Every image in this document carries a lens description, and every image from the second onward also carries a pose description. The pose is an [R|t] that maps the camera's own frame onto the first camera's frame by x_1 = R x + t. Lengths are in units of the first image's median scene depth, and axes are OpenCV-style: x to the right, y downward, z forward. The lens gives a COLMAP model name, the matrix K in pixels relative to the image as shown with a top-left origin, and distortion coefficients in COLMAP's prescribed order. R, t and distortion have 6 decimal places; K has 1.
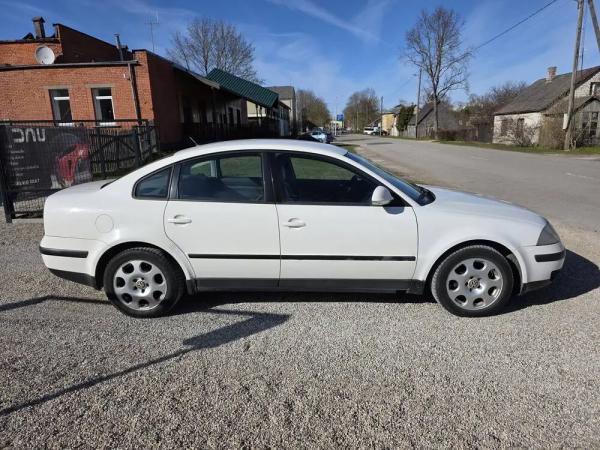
lens RADIAL K [[402.0, 0, 304.2], [0, 402.0, 233.3], [0, 0, 1]] dist [0.057710, -0.046472]
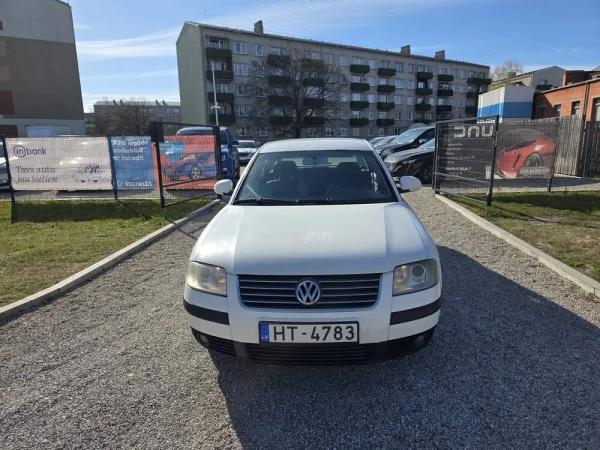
lens RADIAL K [[402.0, 0, 304.2], [0, 402.0, 233.3], [0, 0, 1]] dist [0.057710, -0.046472]
pose [[-0.033992, 0.247098, -0.968394, 0.232487], [-0.226150, 0.941920, 0.248281, -0.053424], [0.973499, 0.227442, 0.023863, 0.208272]]
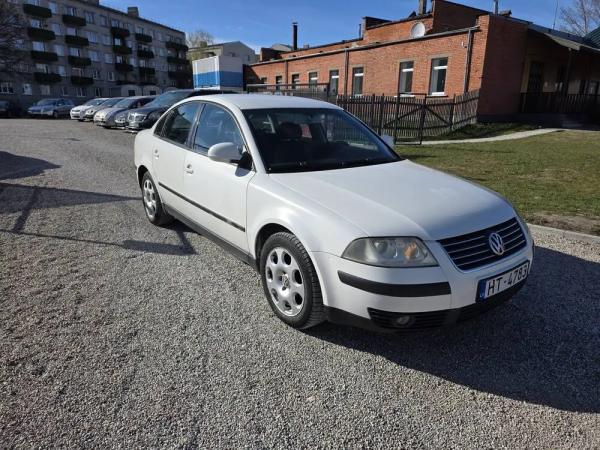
lens RADIAL K [[402.0, 0, 304.2], [0, 402.0, 233.3], [0, 0, 1]] dist [0.057710, -0.046472]
pose [[0.620245, 0.267037, -0.737555, 0.176607], [-0.221964, 0.961589, 0.161490, -0.017991], [0.752349, 0.063547, 0.655693, 0.089998]]
